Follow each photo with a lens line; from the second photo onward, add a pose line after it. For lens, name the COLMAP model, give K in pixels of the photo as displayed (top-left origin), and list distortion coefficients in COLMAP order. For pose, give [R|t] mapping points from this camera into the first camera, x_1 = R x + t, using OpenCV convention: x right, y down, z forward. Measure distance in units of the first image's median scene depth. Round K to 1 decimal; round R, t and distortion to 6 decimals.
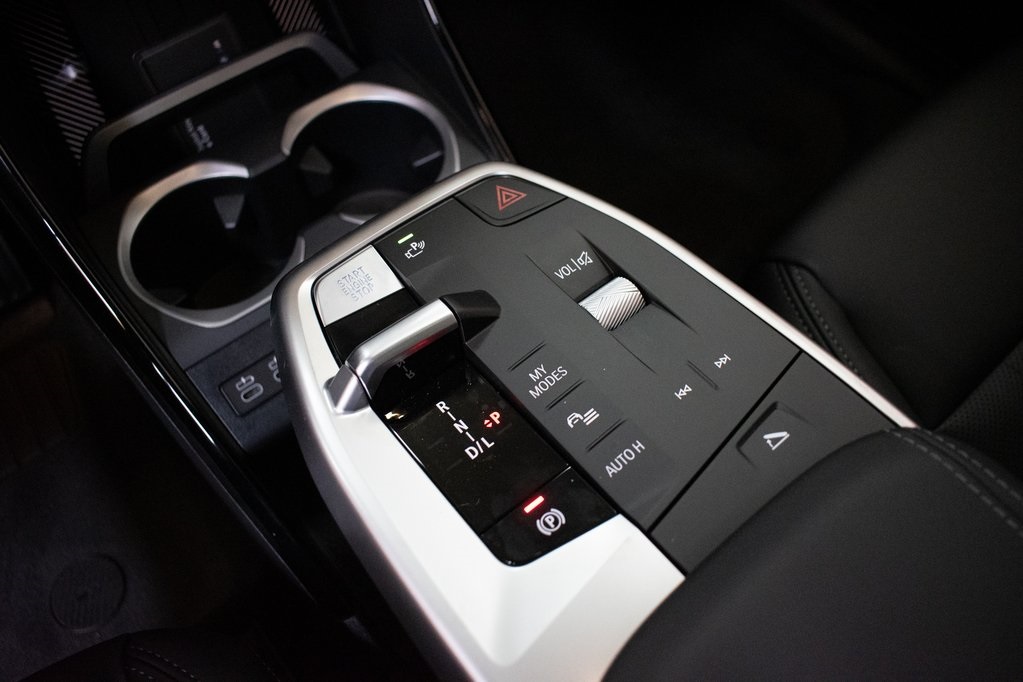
lens RADIAL K [[790.4, 0, 511.5], [0, 790.4, 341.0], [0, 0, 1]] dist [-0.086164, 0.003373]
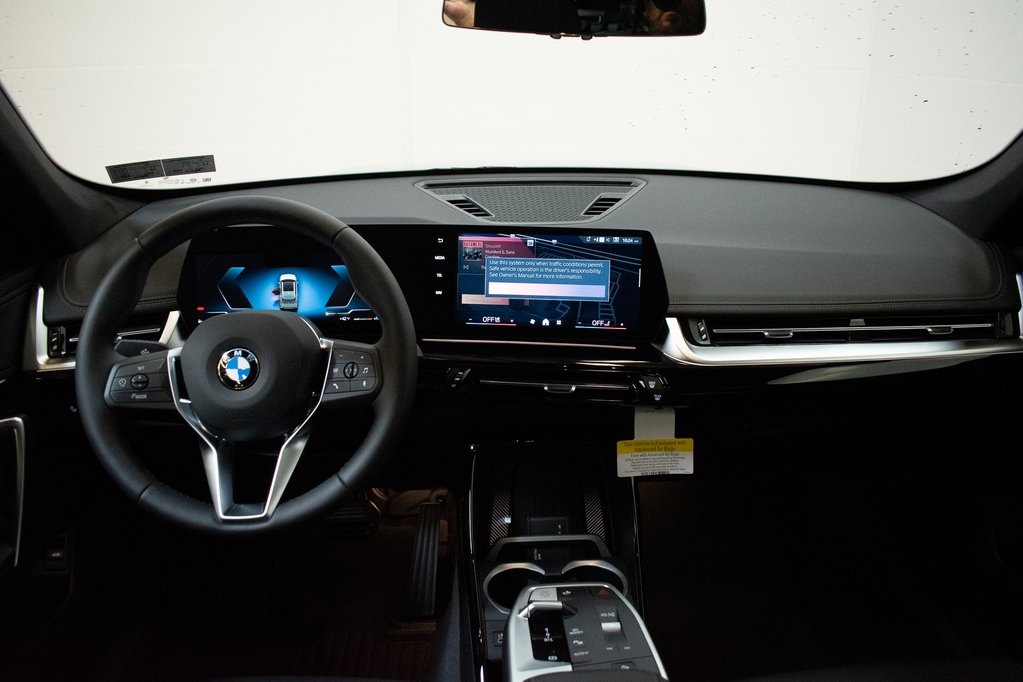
lens RADIAL K [[790.4, 0, 511.5], [0, 790.4, 341.0], [0, 0, 1]] dist [-0.086164, 0.003373]
pose [[0.819452, 0.183408, -0.543010, 0.780139], [-0.485179, 0.726347, -0.486849, 0.503461], [0.305121, 0.662406, 0.684192, -1.207474]]
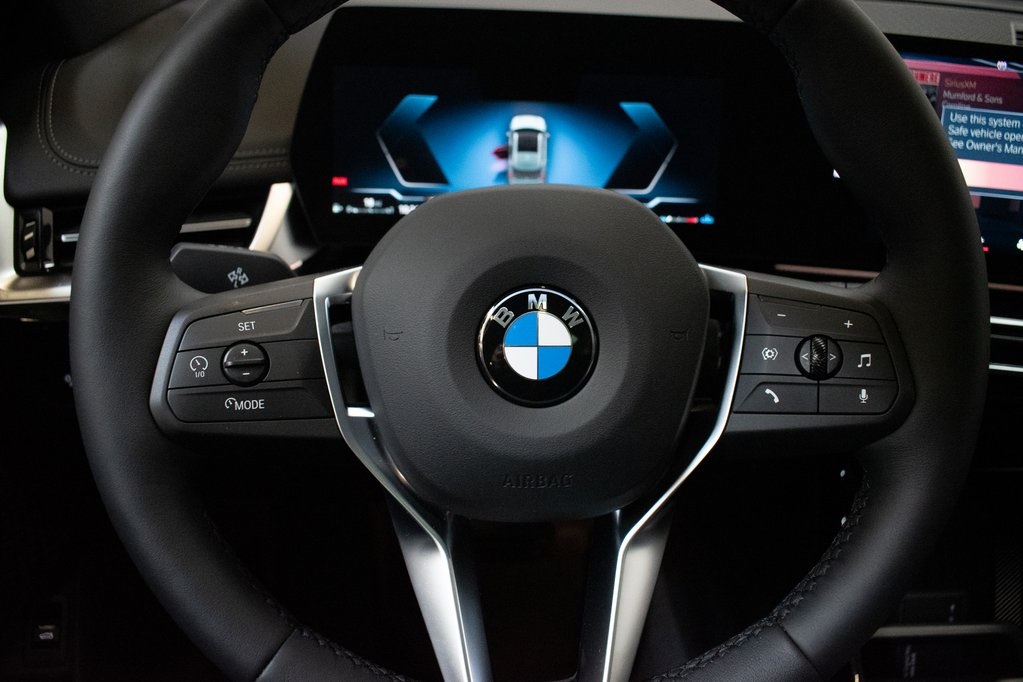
lens RADIAL K [[790.4, 0, 511.5], [0, 790.4, 341.0], [0, 0, 1]] dist [-0.086164, 0.003373]
pose [[0.804335, 0.283973, -0.521924, -0.464825], [-0.522943, 0.755359, -0.394923, 0.221885], [0.282093, 0.590587, 0.756063, -0.577753]]
